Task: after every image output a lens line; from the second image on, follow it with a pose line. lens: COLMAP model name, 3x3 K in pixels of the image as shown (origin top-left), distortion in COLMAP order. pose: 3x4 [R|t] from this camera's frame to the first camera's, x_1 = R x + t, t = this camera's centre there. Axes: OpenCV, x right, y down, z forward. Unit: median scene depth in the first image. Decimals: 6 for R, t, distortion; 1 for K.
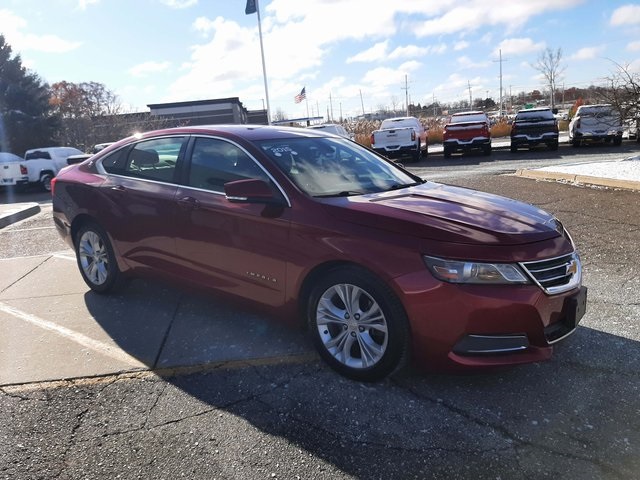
lens RADIAL K [[496.8, 0, 320.0], [0, 496.8, 240.0], [0, 0, 1]] dist [0.028749, -0.061028]
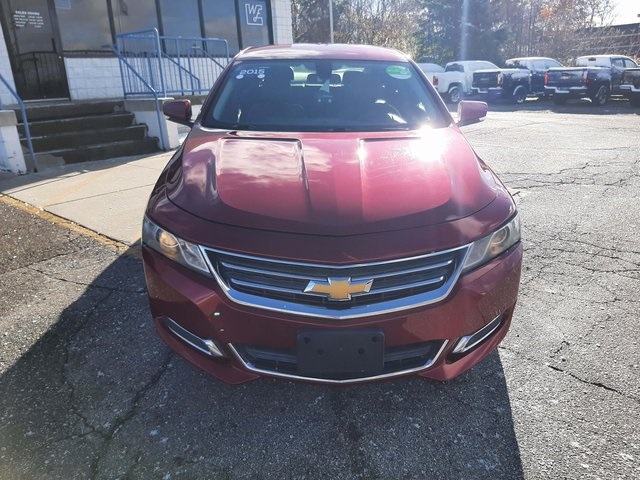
lens RADIAL K [[496.8, 0, 320.0], [0, 496.8, 240.0], [0, 0, 1]] dist [0.028749, -0.061028]
pose [[0.635552, 0.294884, -0.713524, 0.994323], [-0.177731, 0.955245, 0.236472, -0.160924], [0.751322, -0.023475, 0.659518, 0.611233]]
